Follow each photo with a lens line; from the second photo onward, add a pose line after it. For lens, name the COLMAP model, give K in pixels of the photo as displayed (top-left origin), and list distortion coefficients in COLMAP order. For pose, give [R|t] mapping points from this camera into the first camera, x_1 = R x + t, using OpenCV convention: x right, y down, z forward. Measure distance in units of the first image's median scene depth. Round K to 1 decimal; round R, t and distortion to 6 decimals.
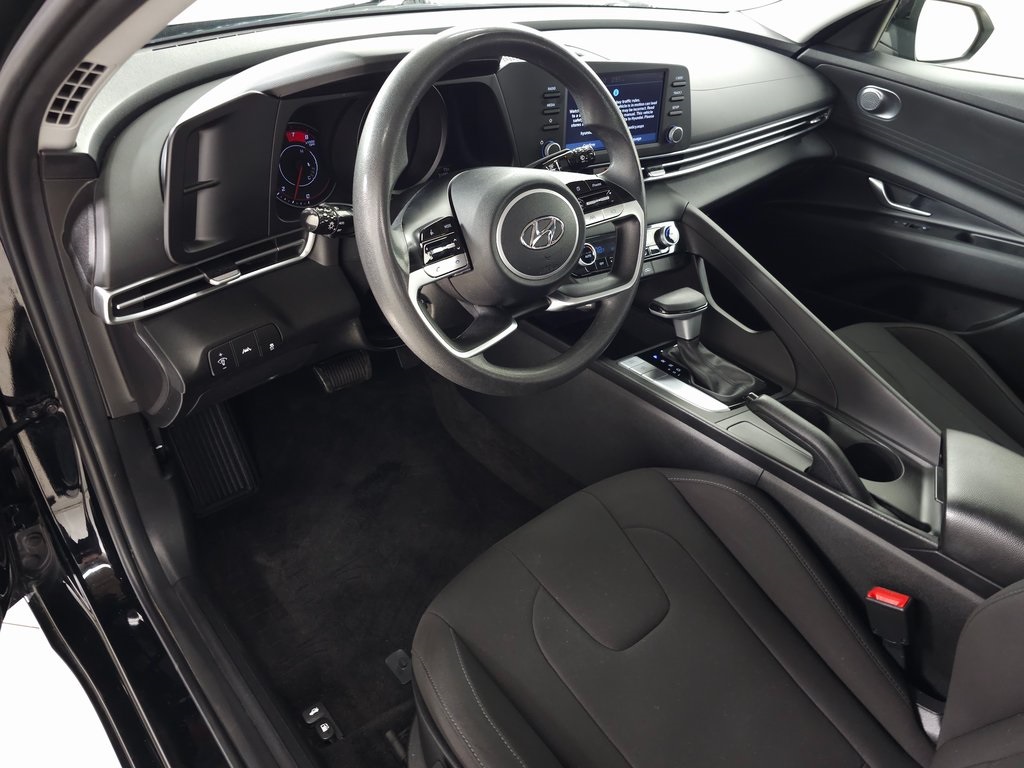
lens RADIAL K [[688.7, 0, 518.4], [0, 688.7, 377.8], [0, 0, 1]] dist [0.021189, -0.002899]
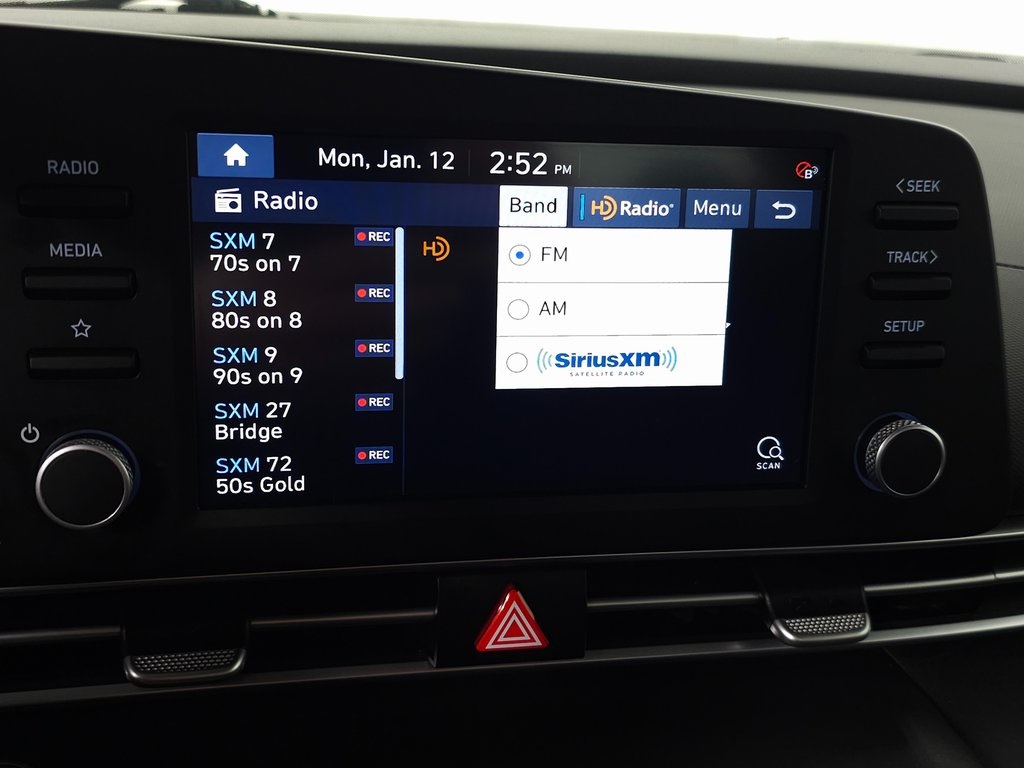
lens RADIAL K [[1106.3, 0, 511.9], [0, 1106.3, 388.0], [0, 0, 1]] dist [0.036437, 0.000000]
pose [[0.931255, 0.078676, -0.355772, 0.246143], [-0.192787, 0.934933, -0.297881, -0.269842], [0.309187, 0.345991, 0.885829, 0.720525]]
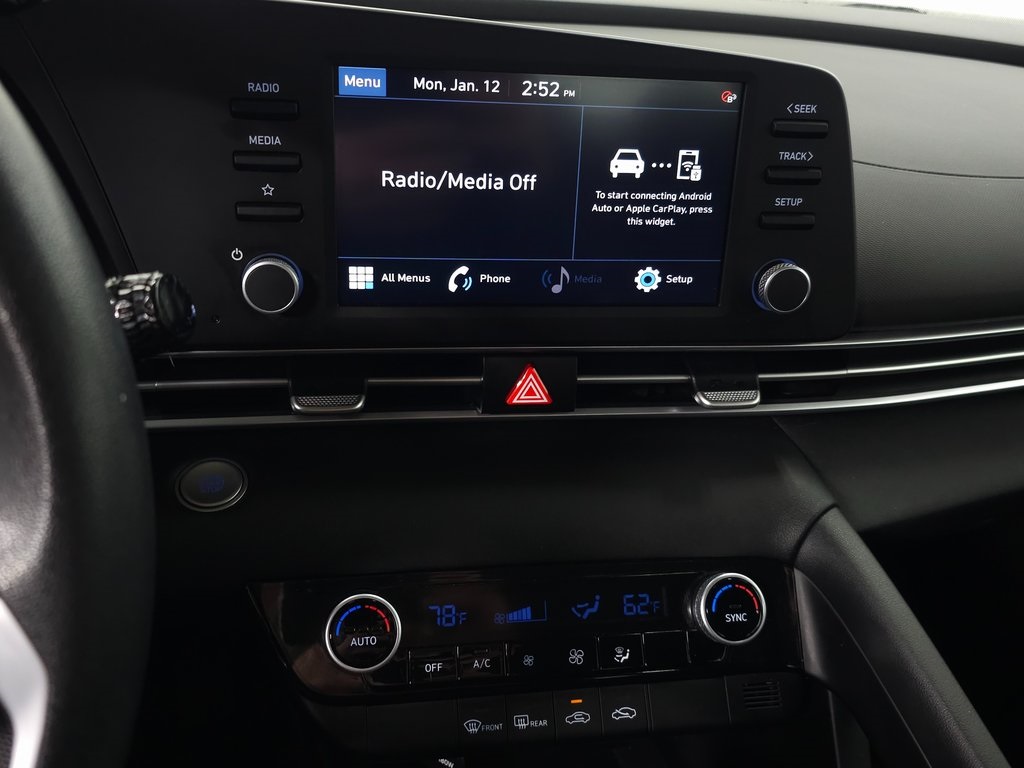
lens RADIAL K [[867.8, 0, 510.5], [0, 867.8, 365.2], [0, 0, 1]] dist [0.038320, -0.060453]
pose [[0.915692, 0.145402, -0.374655, 0.278957], [-0.225900, 0.957261, -0.180611, -0.235834], [0.332381, 0.250018, 0.909403, 0.657021]]
